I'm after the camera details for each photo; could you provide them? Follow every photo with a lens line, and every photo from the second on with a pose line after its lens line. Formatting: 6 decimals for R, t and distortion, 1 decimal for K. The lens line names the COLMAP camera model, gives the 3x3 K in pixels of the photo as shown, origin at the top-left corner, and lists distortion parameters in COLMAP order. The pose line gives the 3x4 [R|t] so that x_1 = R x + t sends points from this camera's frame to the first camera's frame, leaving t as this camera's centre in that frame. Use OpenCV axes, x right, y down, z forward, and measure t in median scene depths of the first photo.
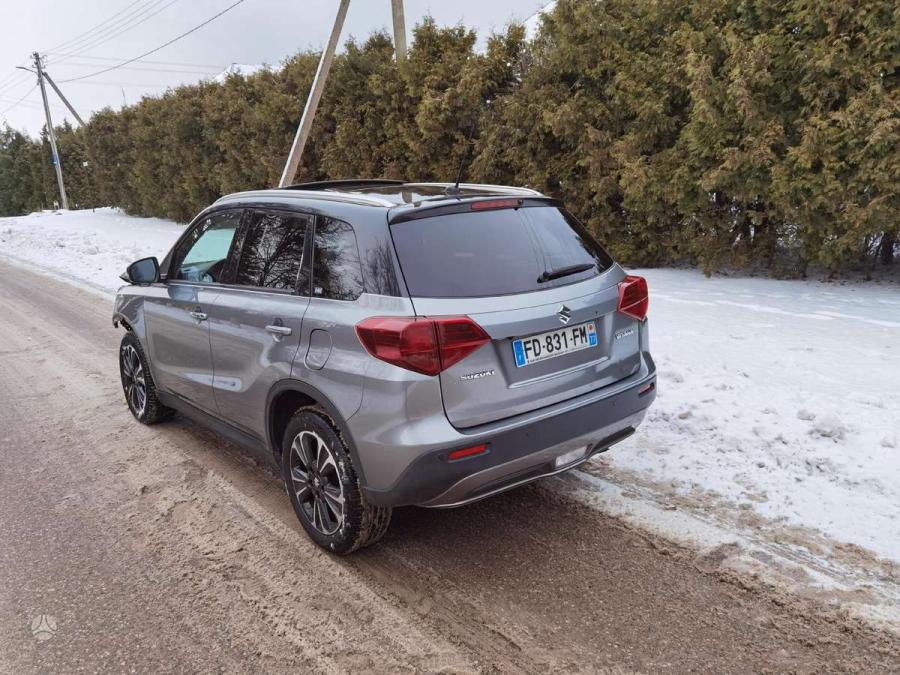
lens RADIAL K [[708.6, 0, 450.0], [0, 708.6, 337.5], [0, 0, 1]] dist [0.040299, -0.036024]
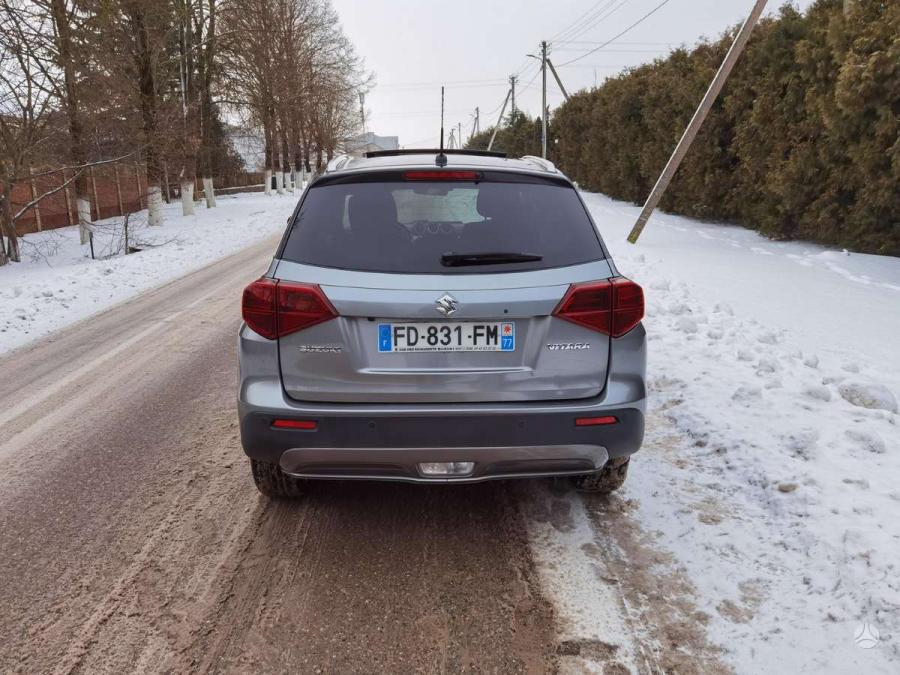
lens RADIAL K [[708.6, 0, 450.0], [0, 708.6, 337.5], [0, 0, 1]] dist [0.040299, -0.036024]
pose [[0.794379, 0.182494, -0.579360, 0.175240], [-0.167612, 0.982626, 0.079701, -0.016423], [0.583839, 0.033795, 0.811166, 0.078286]]
